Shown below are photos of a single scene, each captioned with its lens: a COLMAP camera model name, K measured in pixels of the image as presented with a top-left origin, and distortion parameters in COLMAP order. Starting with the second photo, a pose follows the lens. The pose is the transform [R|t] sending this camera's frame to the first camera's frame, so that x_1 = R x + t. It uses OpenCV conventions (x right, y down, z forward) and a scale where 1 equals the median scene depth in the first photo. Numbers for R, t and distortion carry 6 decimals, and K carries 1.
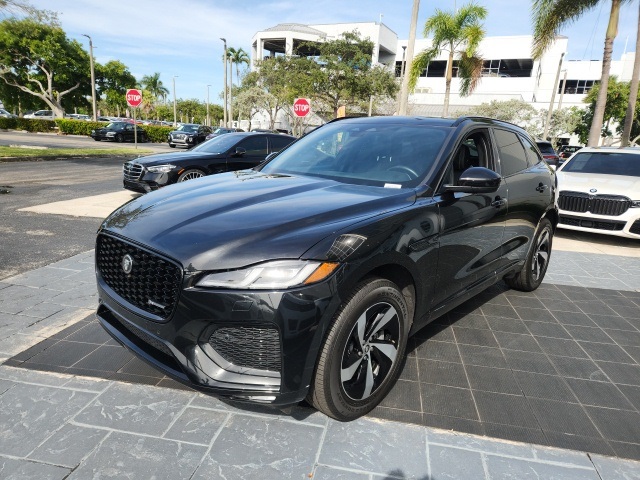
lens RADIAL K [[424.7, 0, 327.2], [0, 424.7, 248.9], [0, 0, 1]] dist [0.065501, -0.049925]
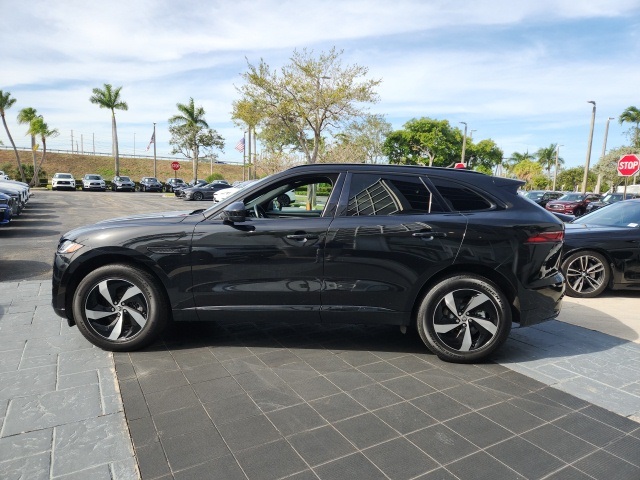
lens RADIAL K [[424.7, 0, 322.1], [0, 424.7, 241.9], [0, 0, 1]] dist [0.065501, -0.049925]
pose [[0.643302, 0.058548, -0.763371, 0.647796], [-0.190083, 0.978067, -0.085170, -0.007033], [0.741641, 0.199894, 0.640321, 0.173218]]
